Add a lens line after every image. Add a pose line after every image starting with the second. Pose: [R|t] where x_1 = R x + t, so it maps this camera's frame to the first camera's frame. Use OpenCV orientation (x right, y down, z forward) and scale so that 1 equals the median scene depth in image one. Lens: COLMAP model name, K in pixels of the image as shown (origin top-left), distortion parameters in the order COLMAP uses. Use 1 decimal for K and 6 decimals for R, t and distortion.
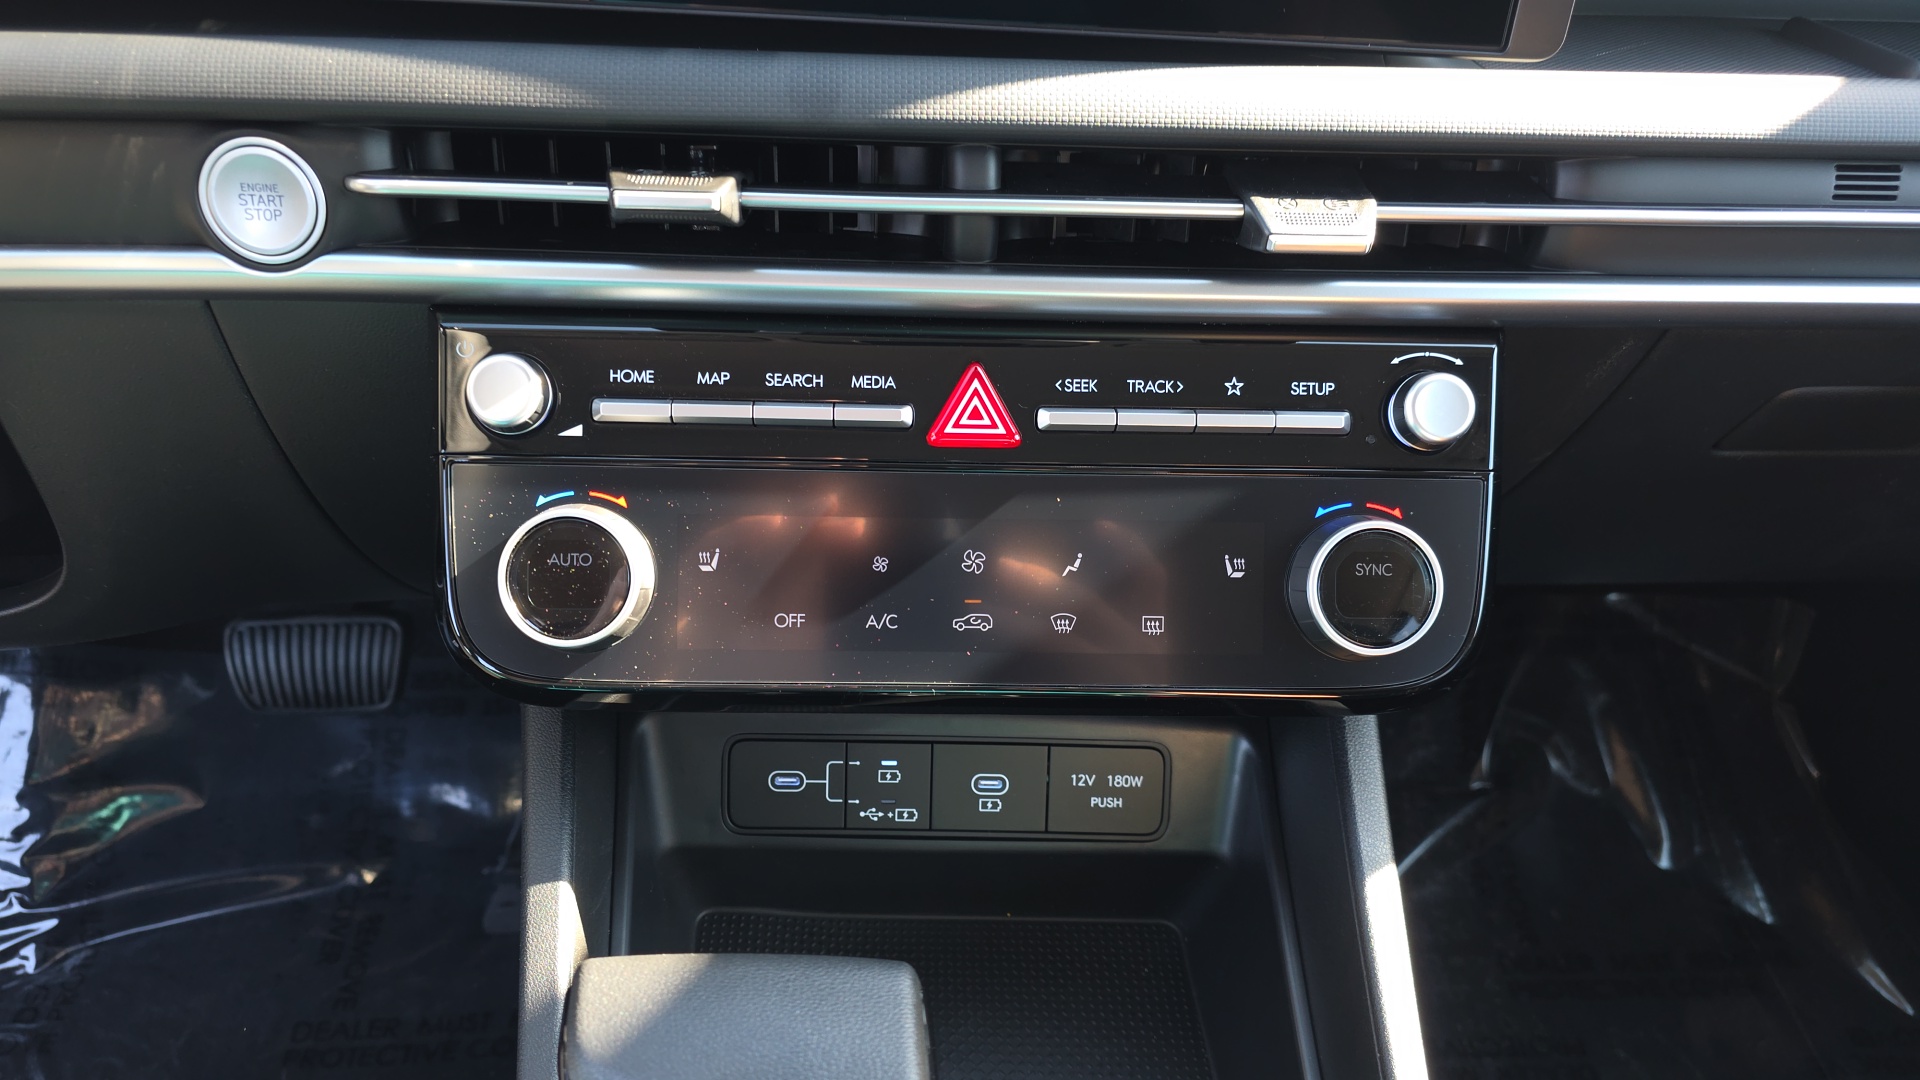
lens RADIAL K [[1339.9, 0, 926.8], [0, 1339.9, 588.6], [0, 0, 1]] dist [0.032623, -0.004624]
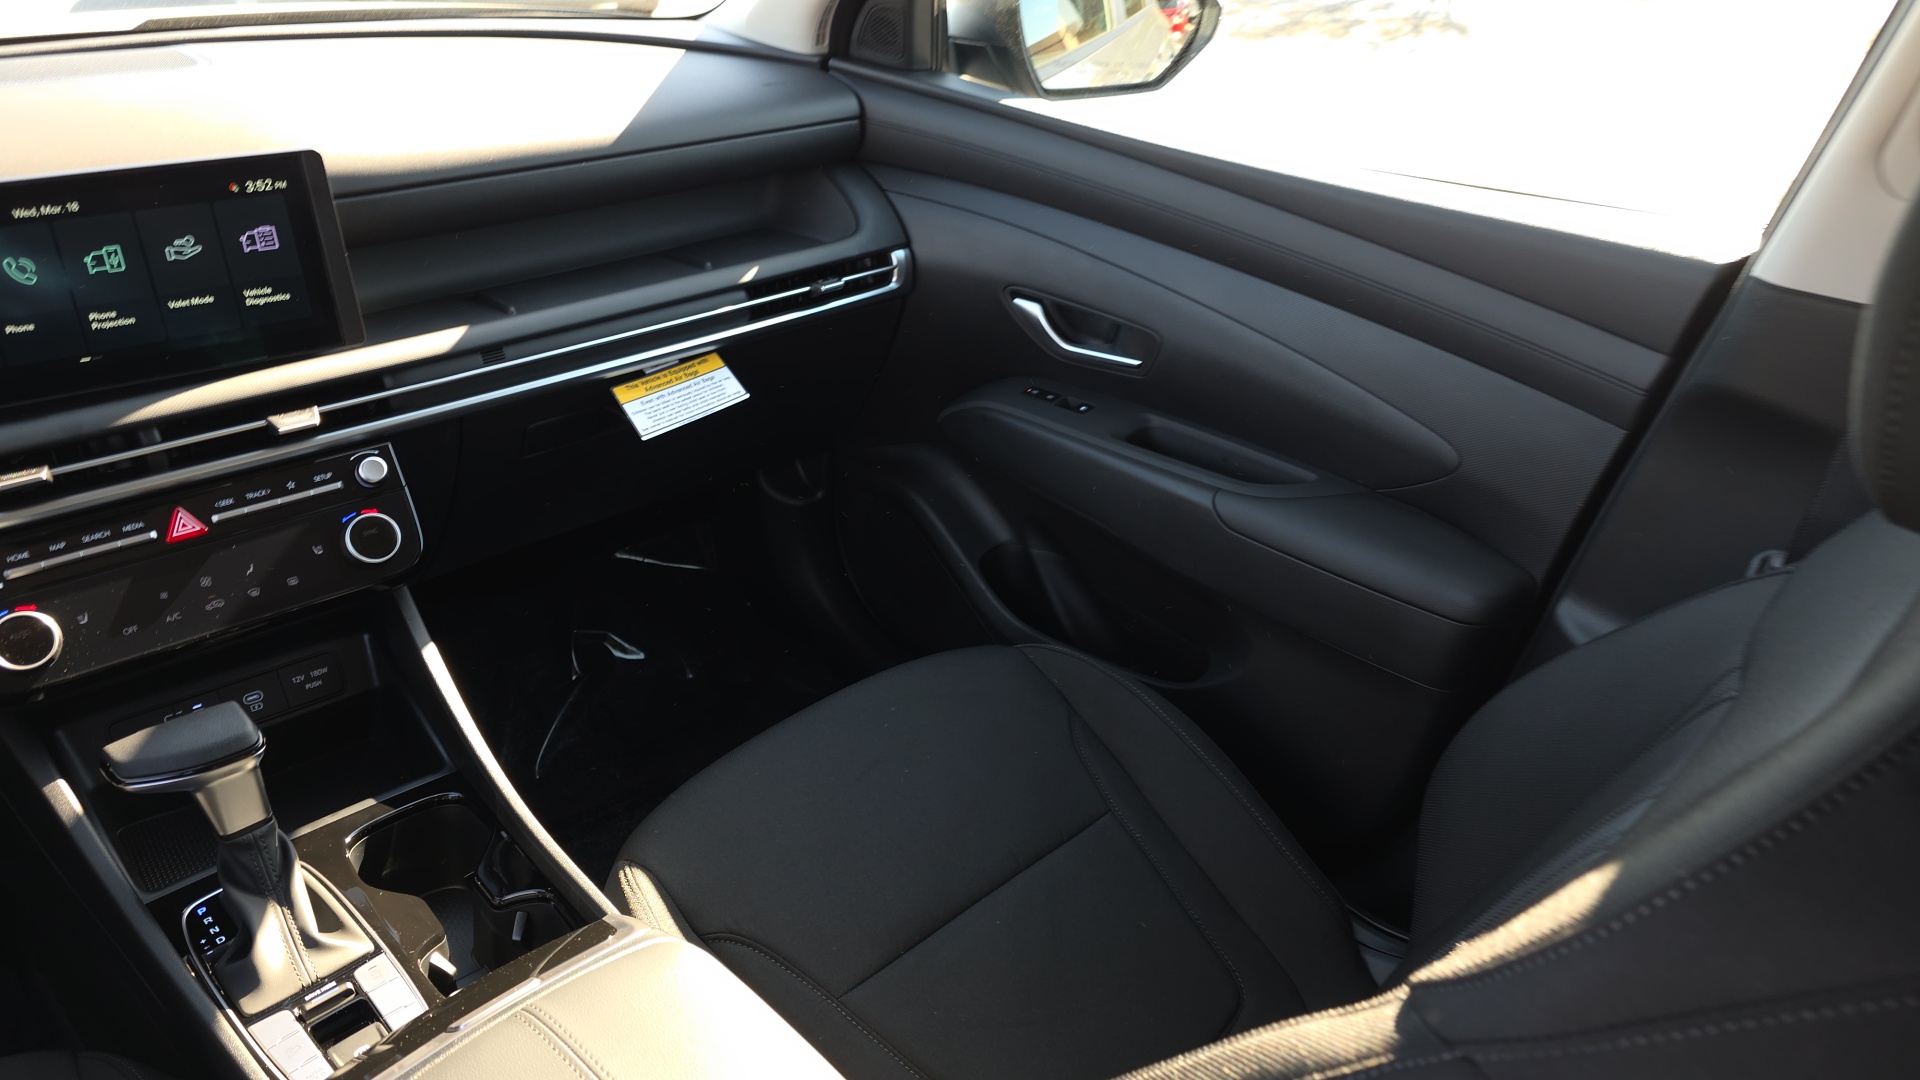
lens RADIAL K [[1325.6, 0, 961.2], [0, 1325.6, 513.8], [0, 0, 1]] dist [0.008874, -0.001162]
pose [[0.771419, -0.309178, 0.556167, -0.215829], [0.385737, 0.922339, -0.022292, 0.458039], [-0.506082, 0.231731, 0.830771, -1.772779]]
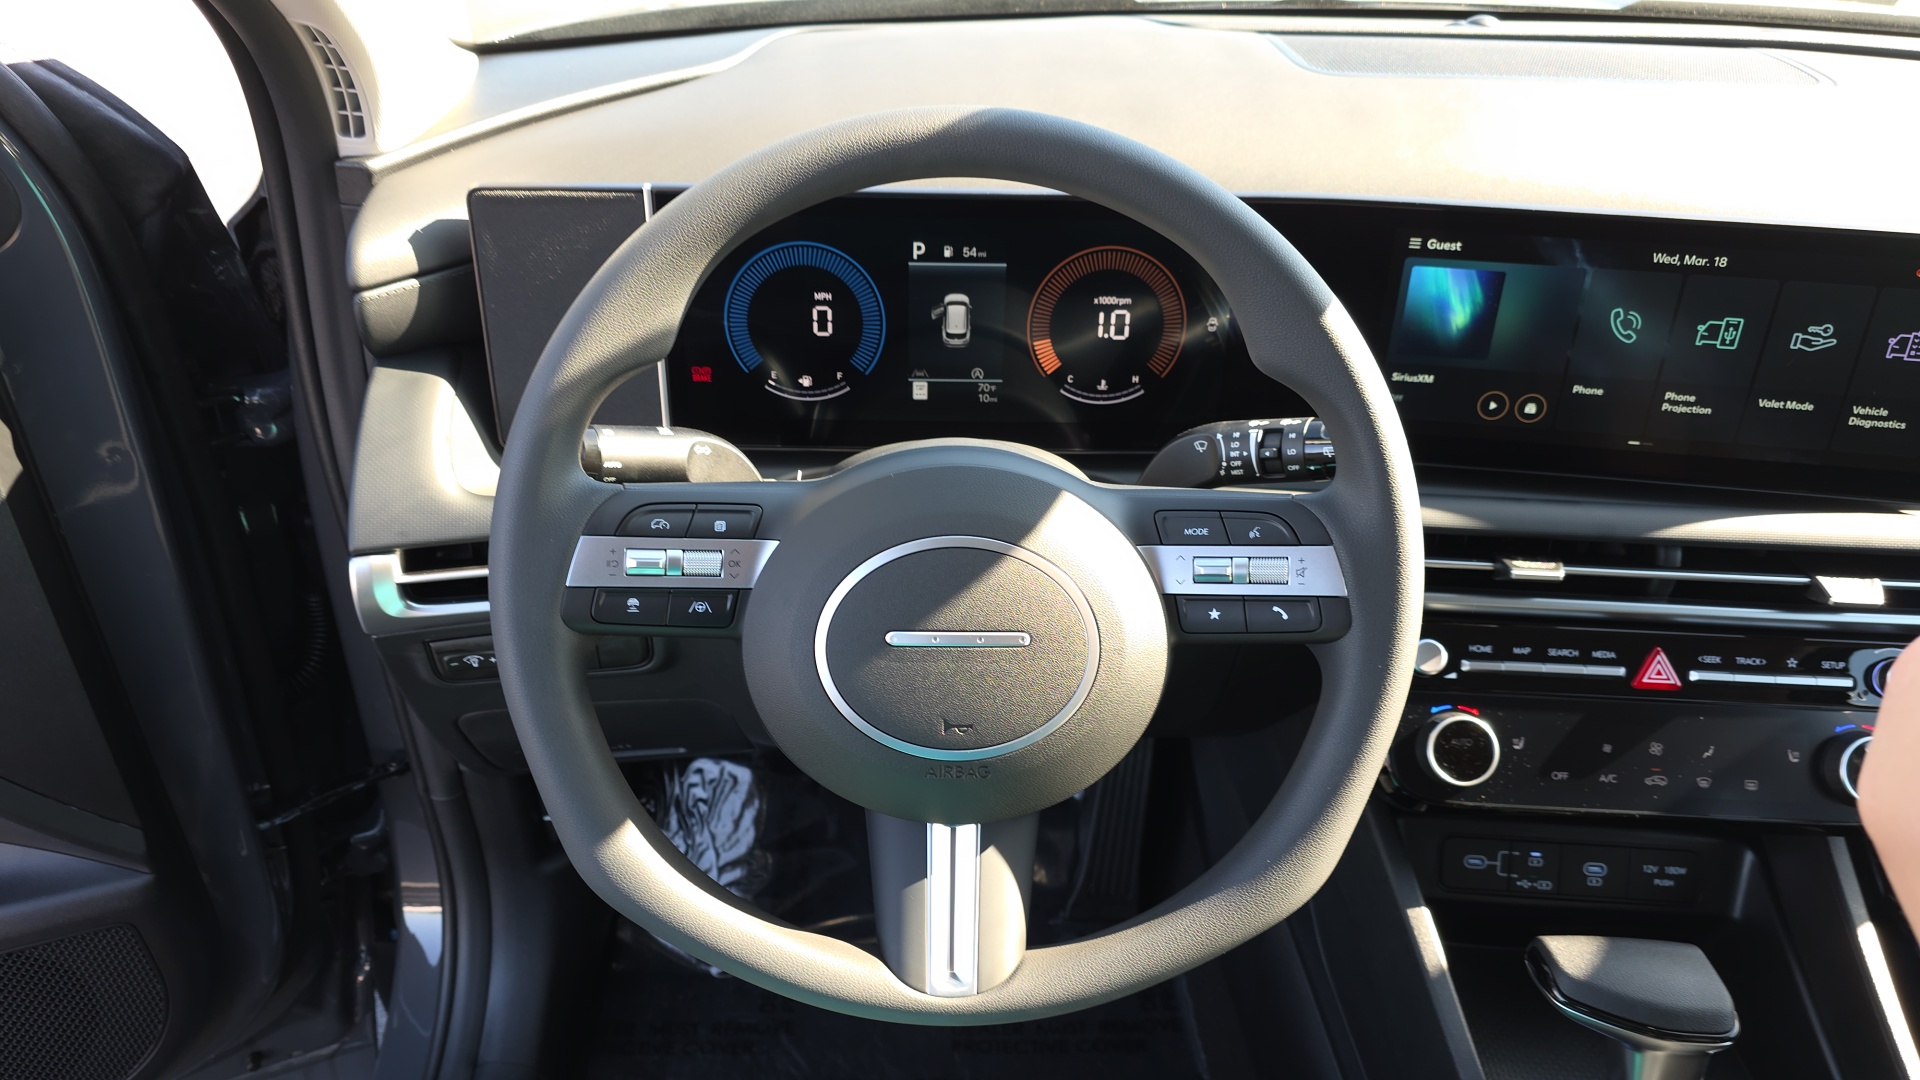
lens RADIAL K [[1298.8, 0, 935.8], [0, 1298.8, 552.8], [0, 0, 1]] dist [0.033386, -0.052065]
pose [[0.997303, 0.027887, -0.067894, -0.888624], [-0.034741, 0.994182, -0.101955, -0.073577], [0.064656, 0.104038, 0.992469, -0.973536]]
